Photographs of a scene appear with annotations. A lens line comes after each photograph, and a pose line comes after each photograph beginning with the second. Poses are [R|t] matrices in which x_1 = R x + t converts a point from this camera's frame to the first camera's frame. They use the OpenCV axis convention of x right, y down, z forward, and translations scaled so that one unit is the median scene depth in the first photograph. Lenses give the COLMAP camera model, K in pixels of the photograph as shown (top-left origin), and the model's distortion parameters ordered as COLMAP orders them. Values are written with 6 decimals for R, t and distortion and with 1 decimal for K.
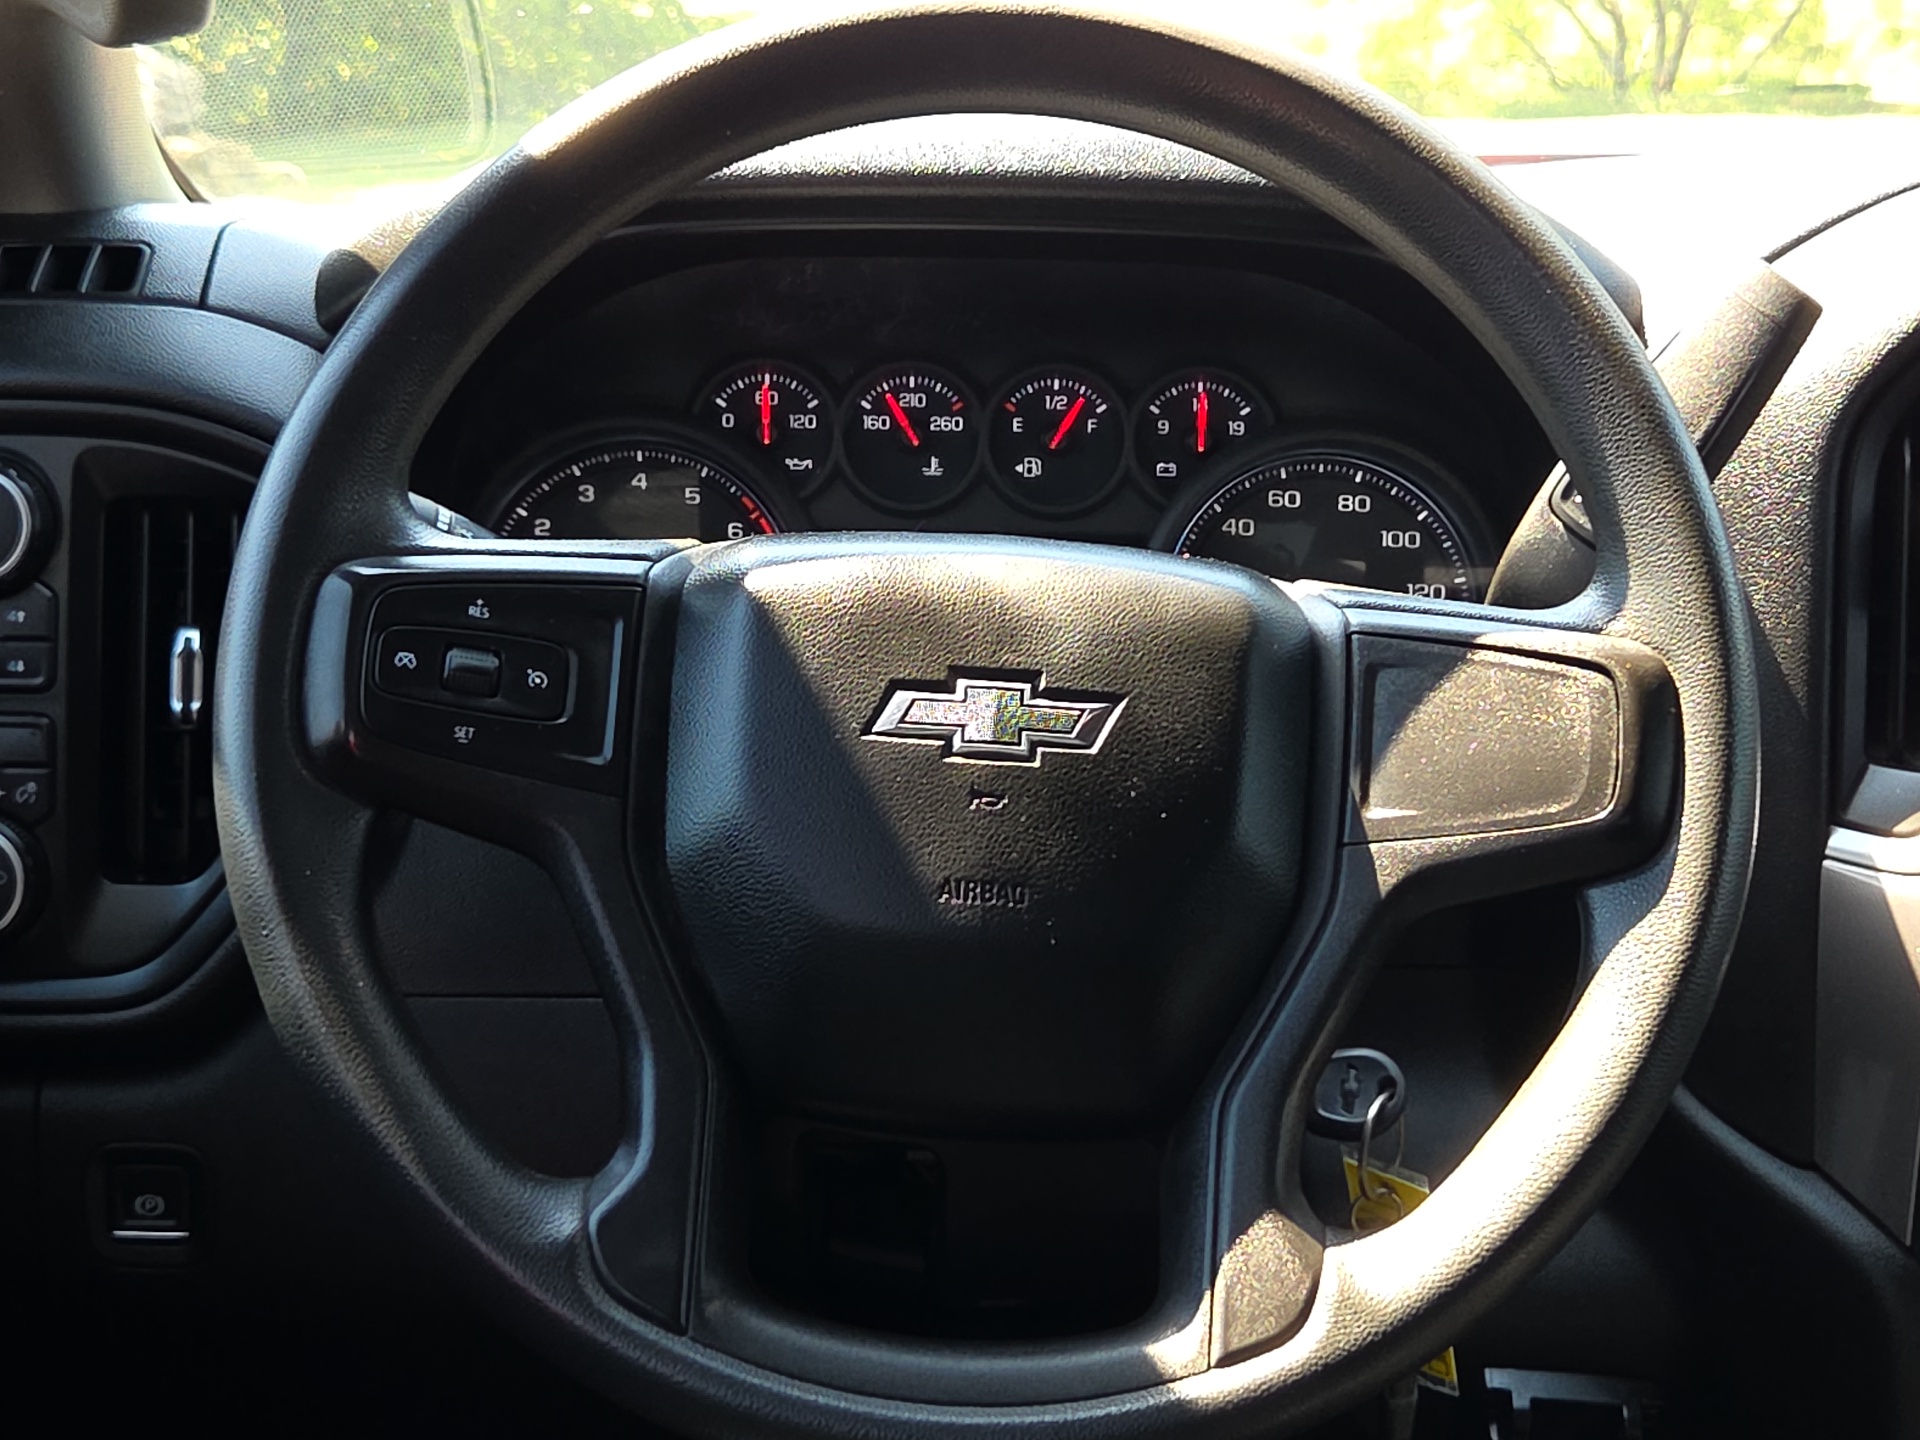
lens RADIAL K [[3335.7, 0, 996.9], [0, 3335.7, 717.4], [0, 0, 1]] dist [0.041264, 0.000000]
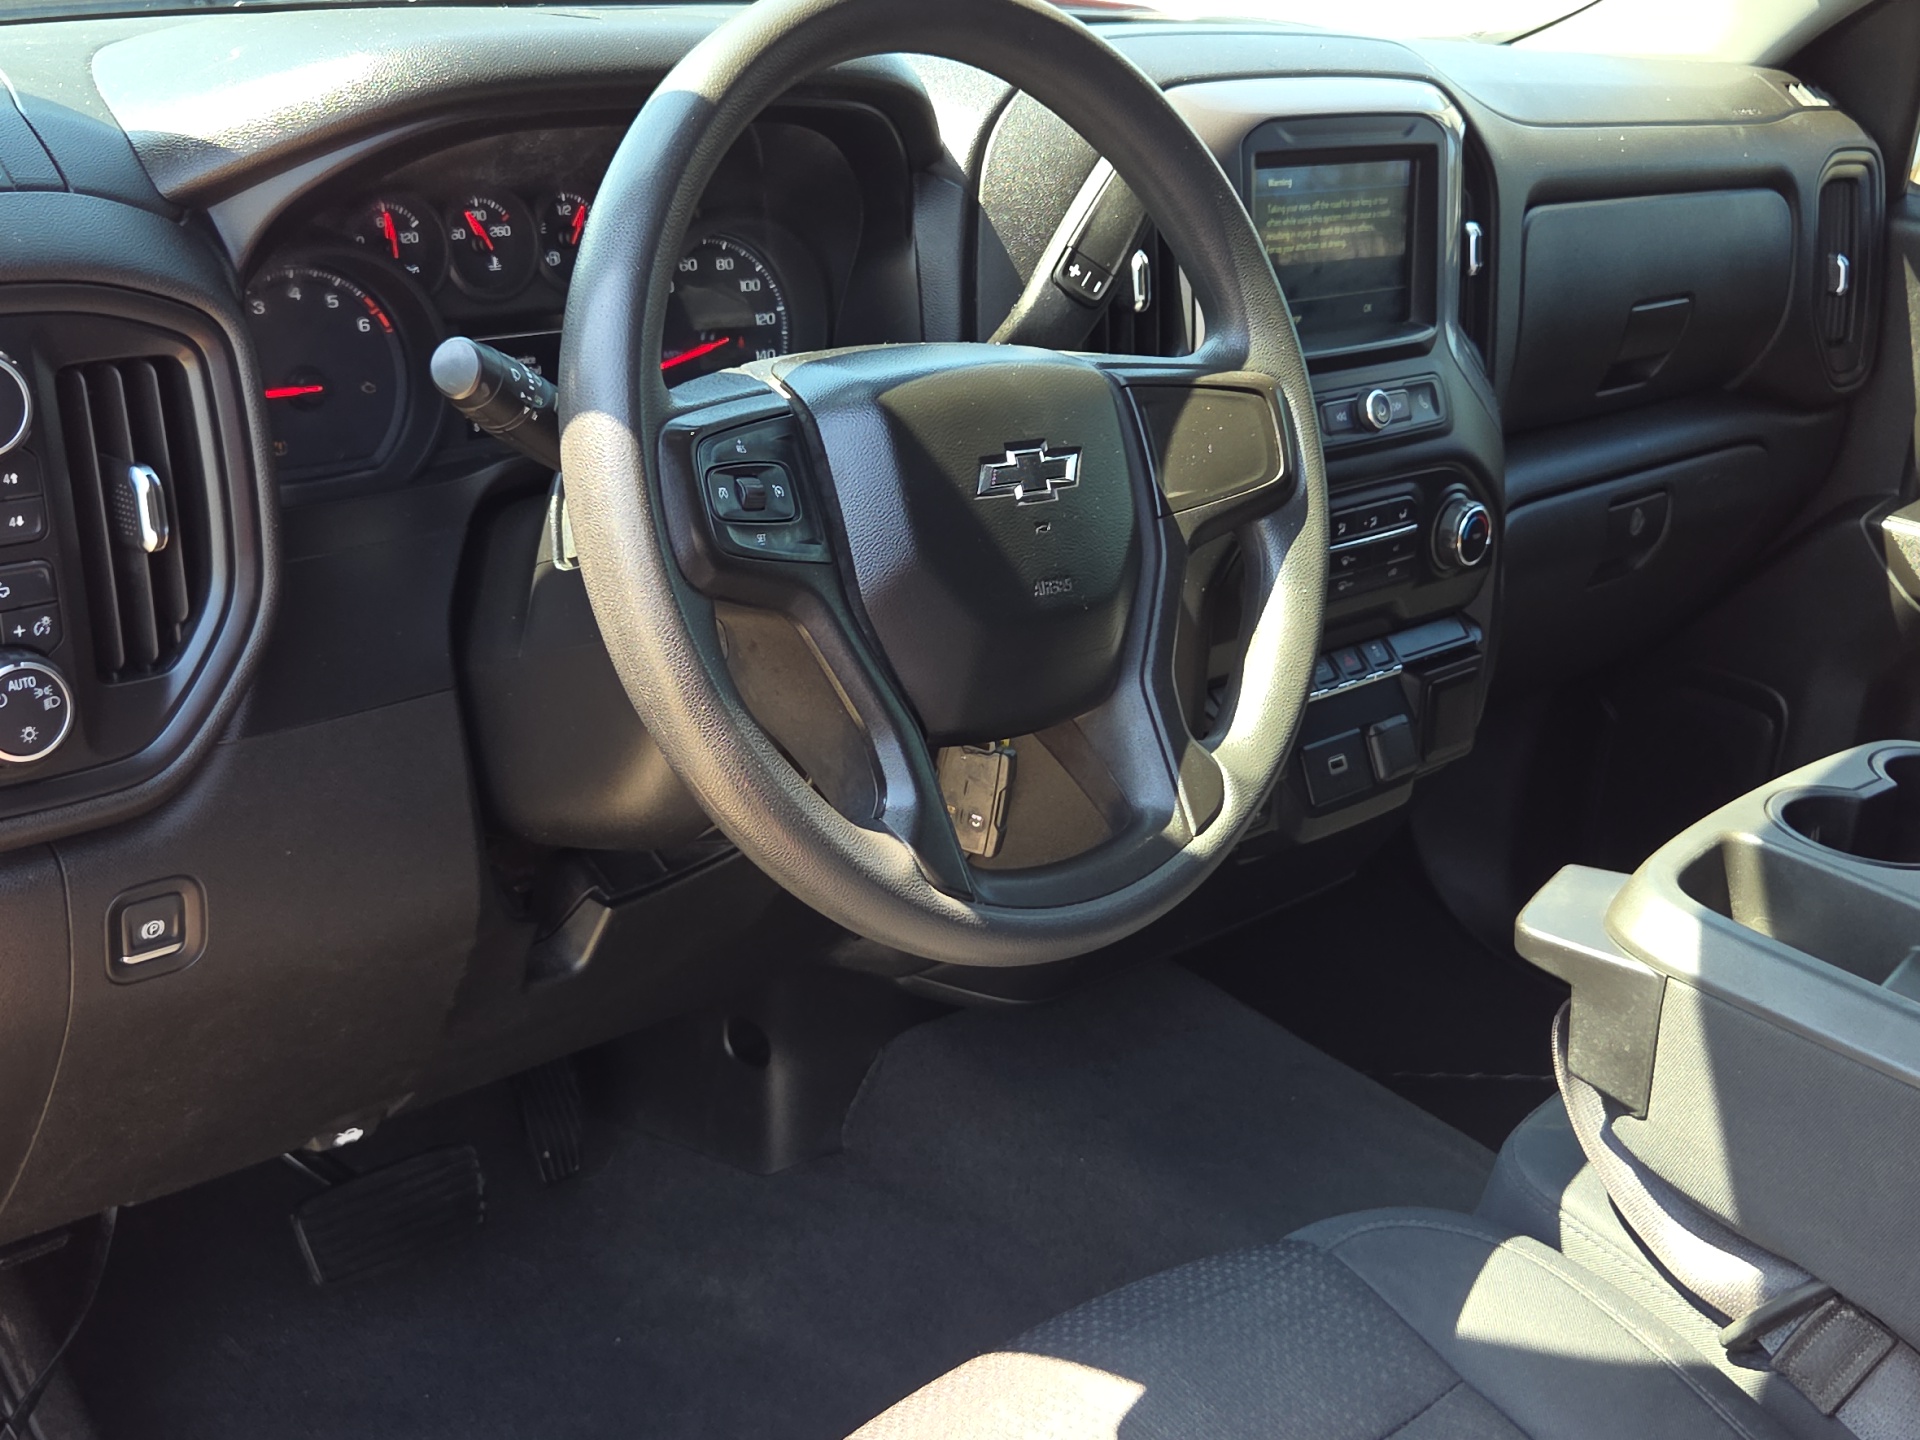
lens RADIAL K [[2216.2, 0, 924.1], [0, 2216.2, 686.8], [0, 0, 1]] dist [0.025084, 0.000000]
pose [[0.728490, -0.208600, 0.652524, -0.714208], [0.073157, 0.970754, 0.228659, -0.139519], [-0.681139, -0.118839, 0.722445, 0.272136]]
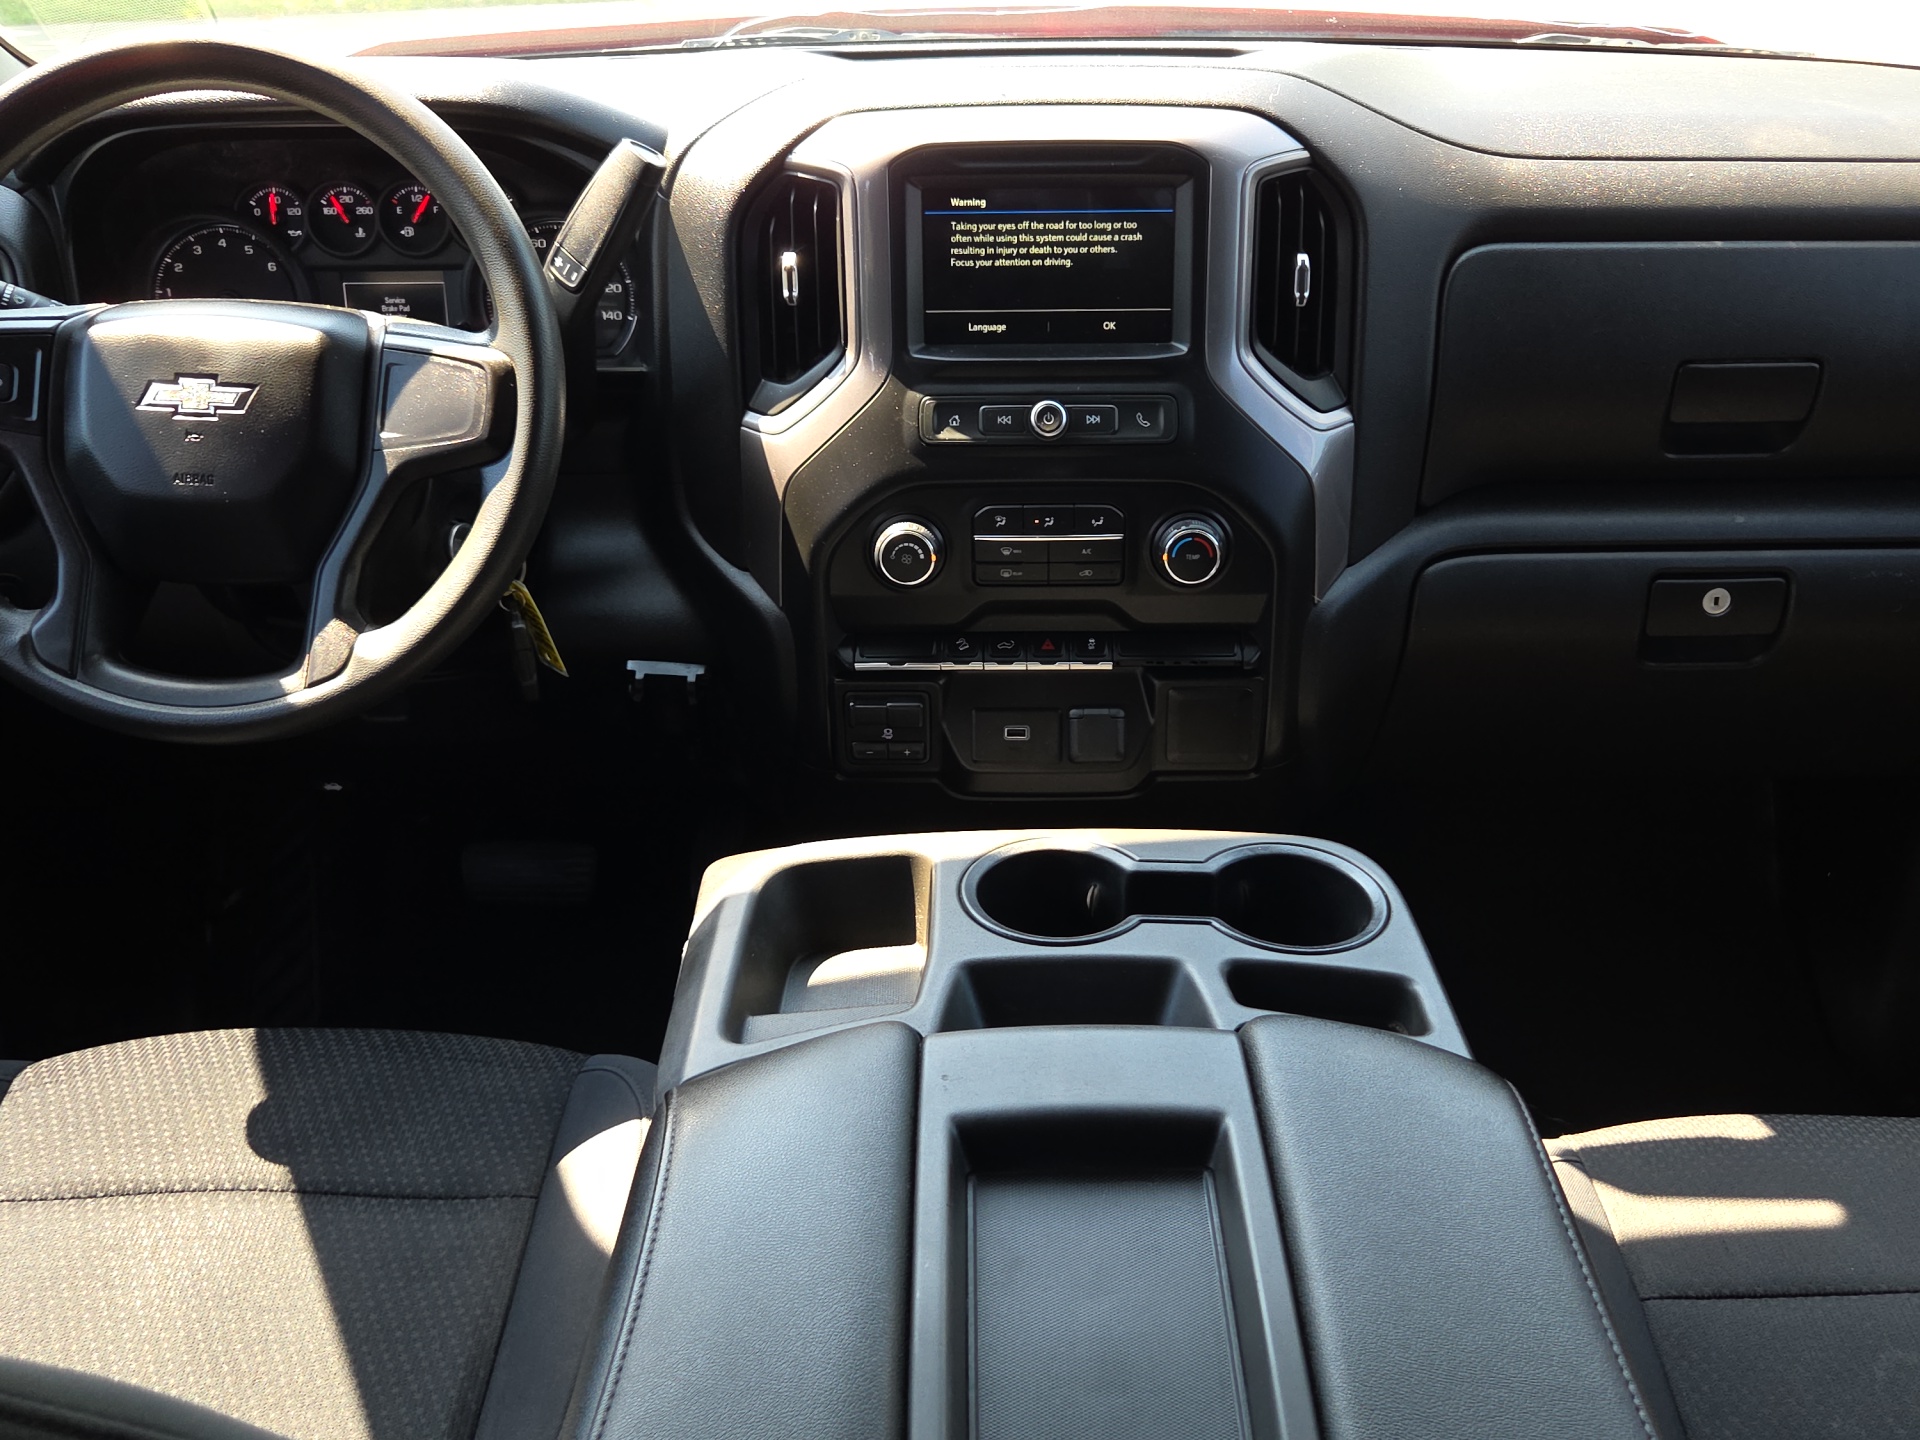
lens RADIAL K [[1748.1, 0, 952.0], [0, 1748.1, 686.7], [0, 0, 1]] dist [-0.017406, 0.048415]
pose [[0.999095, -0.016132, -0.039345, 0.519267], [0.025411, 0.968373, 0.248210, -0.084545], [0.034097, -0.248986, 0.967907, -0.123872]]
